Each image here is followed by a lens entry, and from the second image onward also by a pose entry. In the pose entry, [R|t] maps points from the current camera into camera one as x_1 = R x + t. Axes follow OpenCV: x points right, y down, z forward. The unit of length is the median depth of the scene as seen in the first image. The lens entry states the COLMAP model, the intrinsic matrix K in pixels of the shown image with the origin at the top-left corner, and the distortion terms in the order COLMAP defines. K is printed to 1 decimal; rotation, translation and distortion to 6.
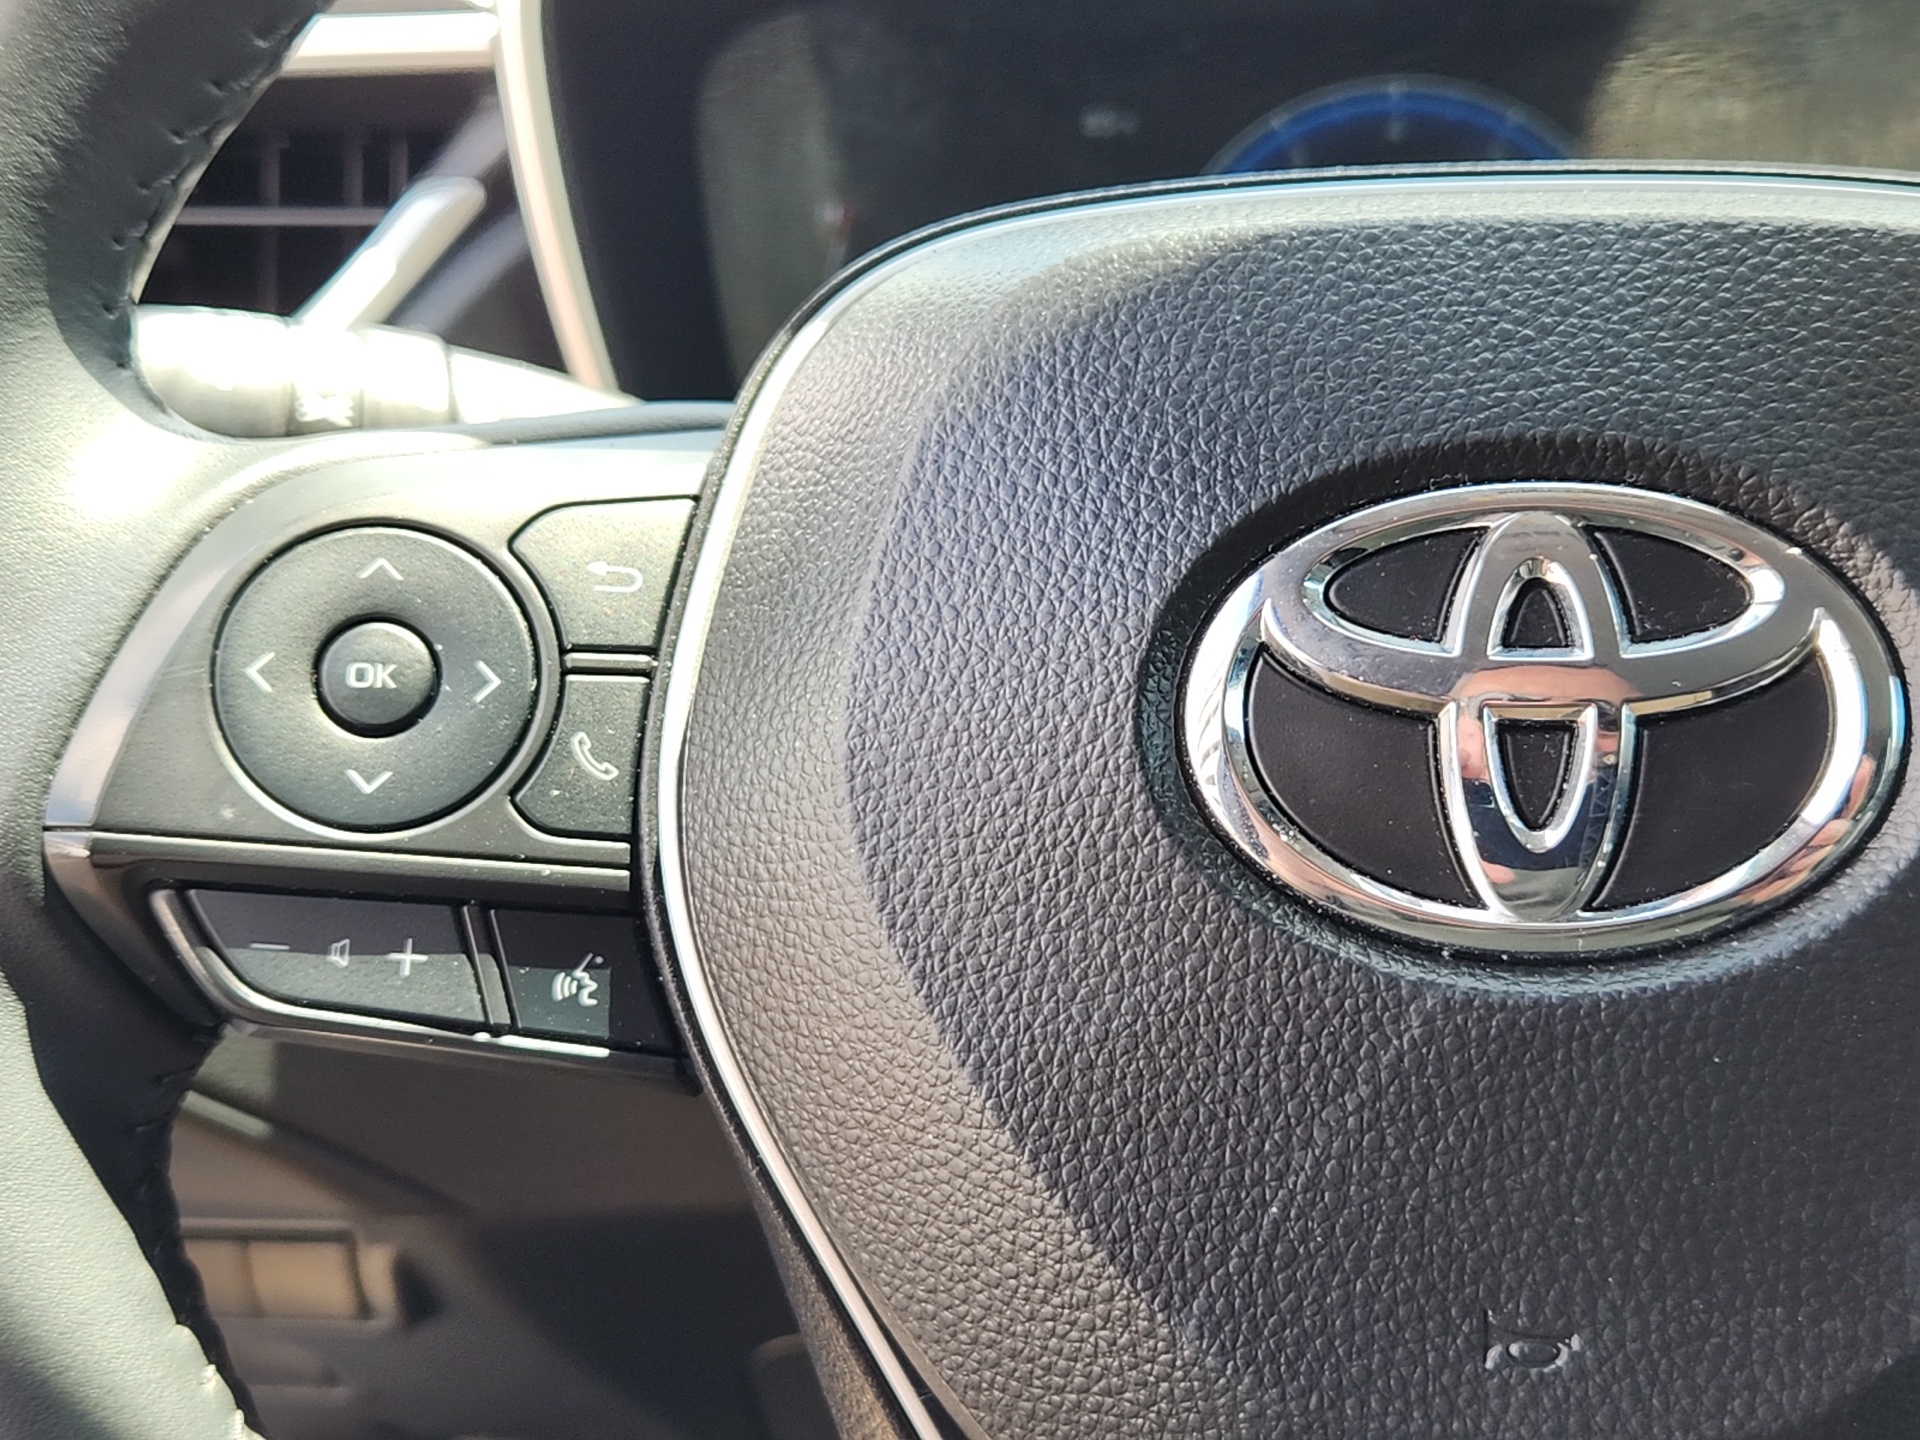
lens RADIAL K [[1914.6, 0, 960.0], [0, 1914.6, 720.0], [0, 0, 1]] dist [0.074492, -0.069047]
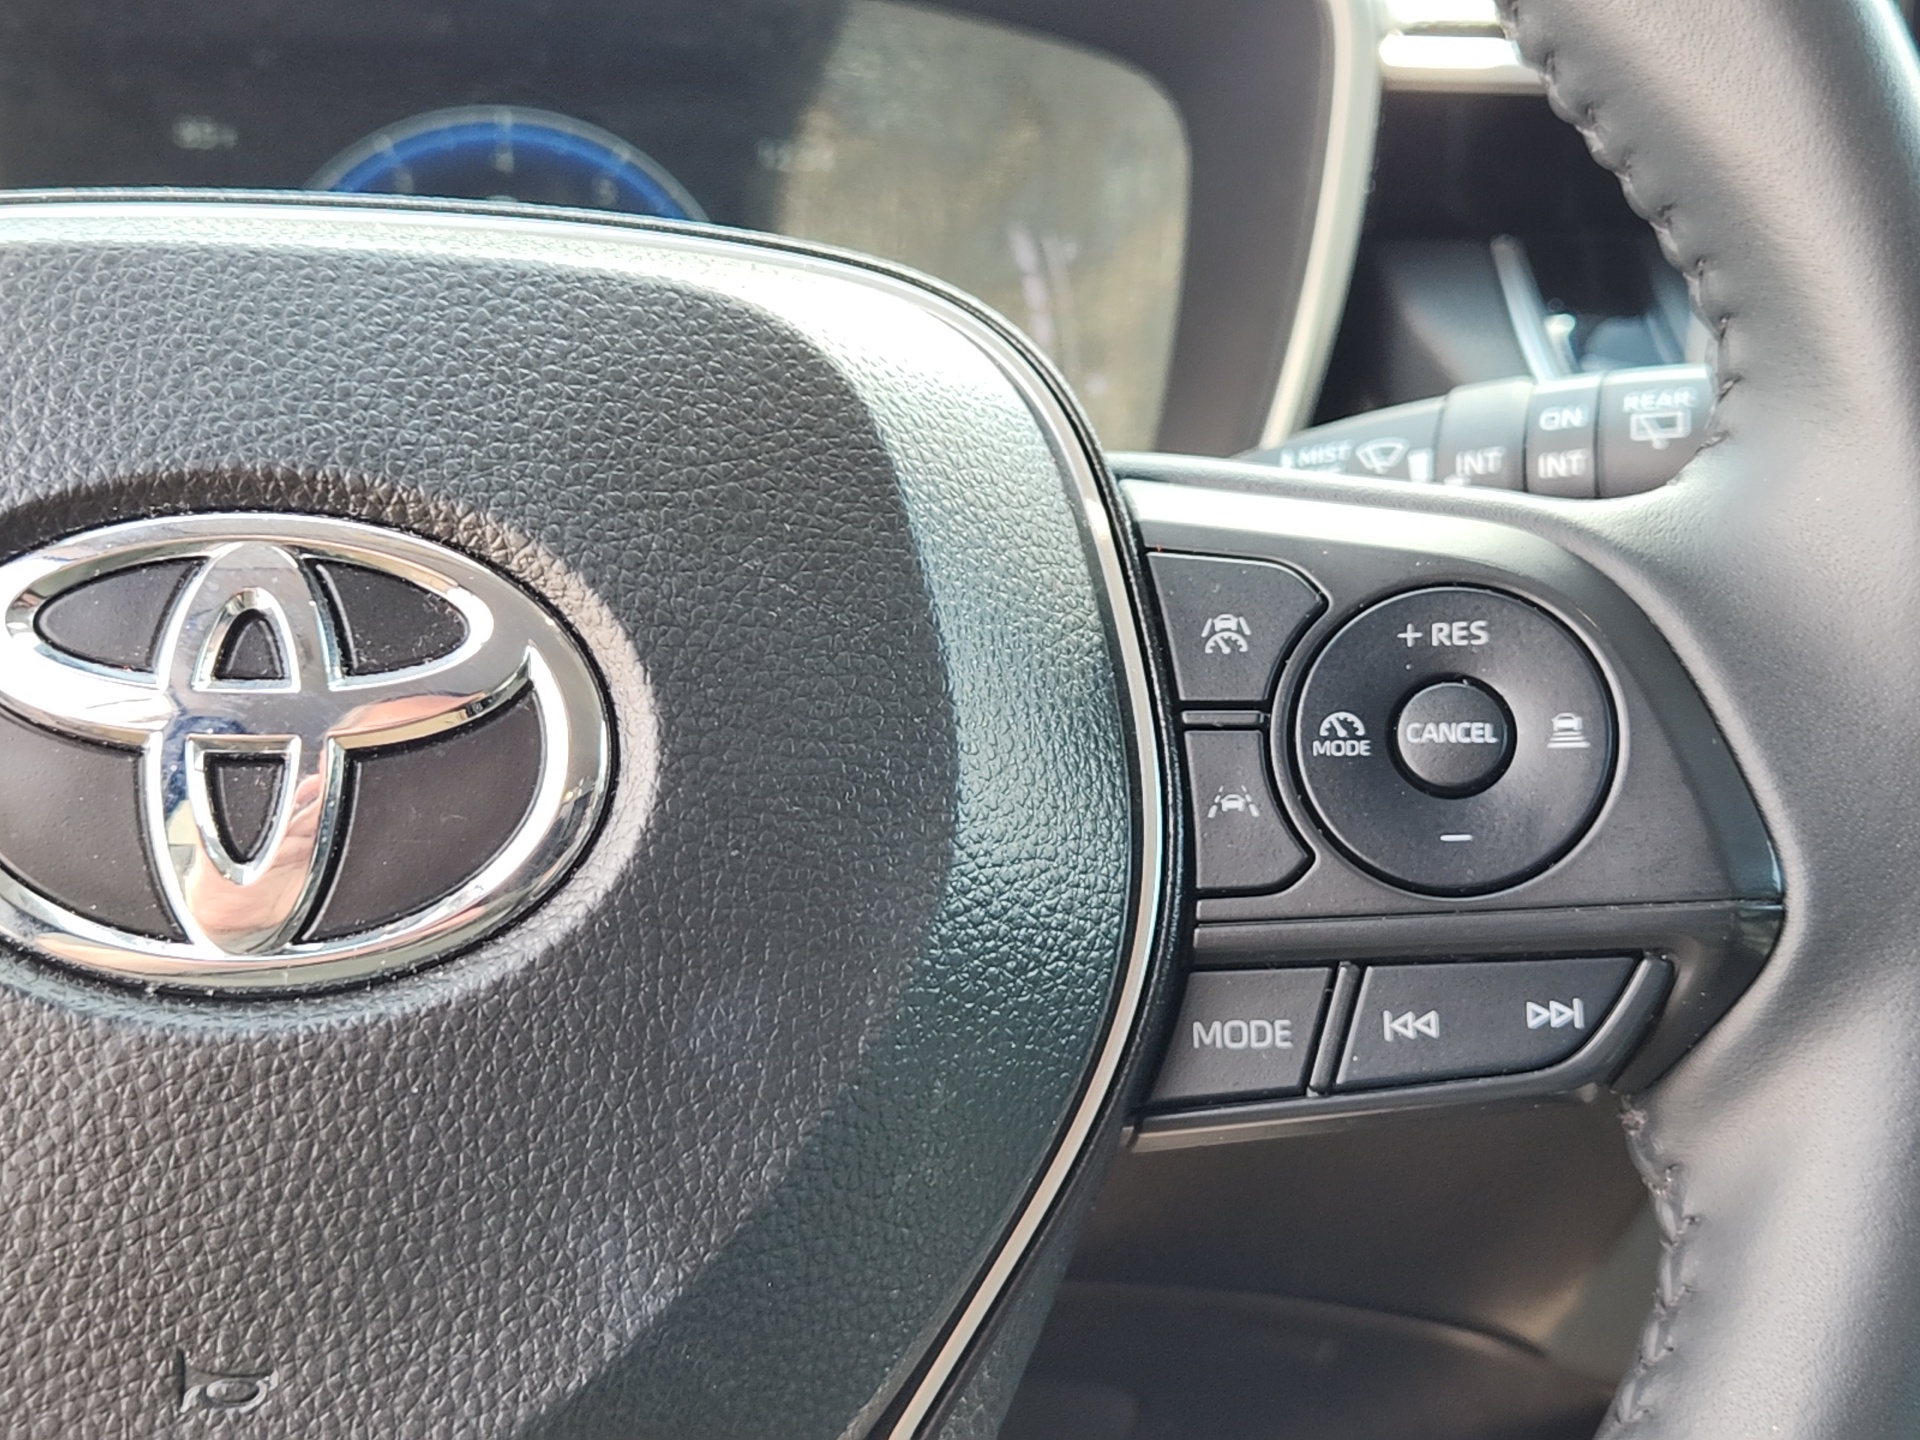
lens RADIAL K [[1914.6, 0, 960.0], [0, 1914.6, 720.0], [0, 0, 1]] dist [0.074492, -0.069047]
pose [[0.990522, 0.006483, 0.137198, 0.526405], [-0.005031, 0.999928, -0.010930, -0.007540], [-0.137259, 0.010136, 0.990483, -0.036555]]
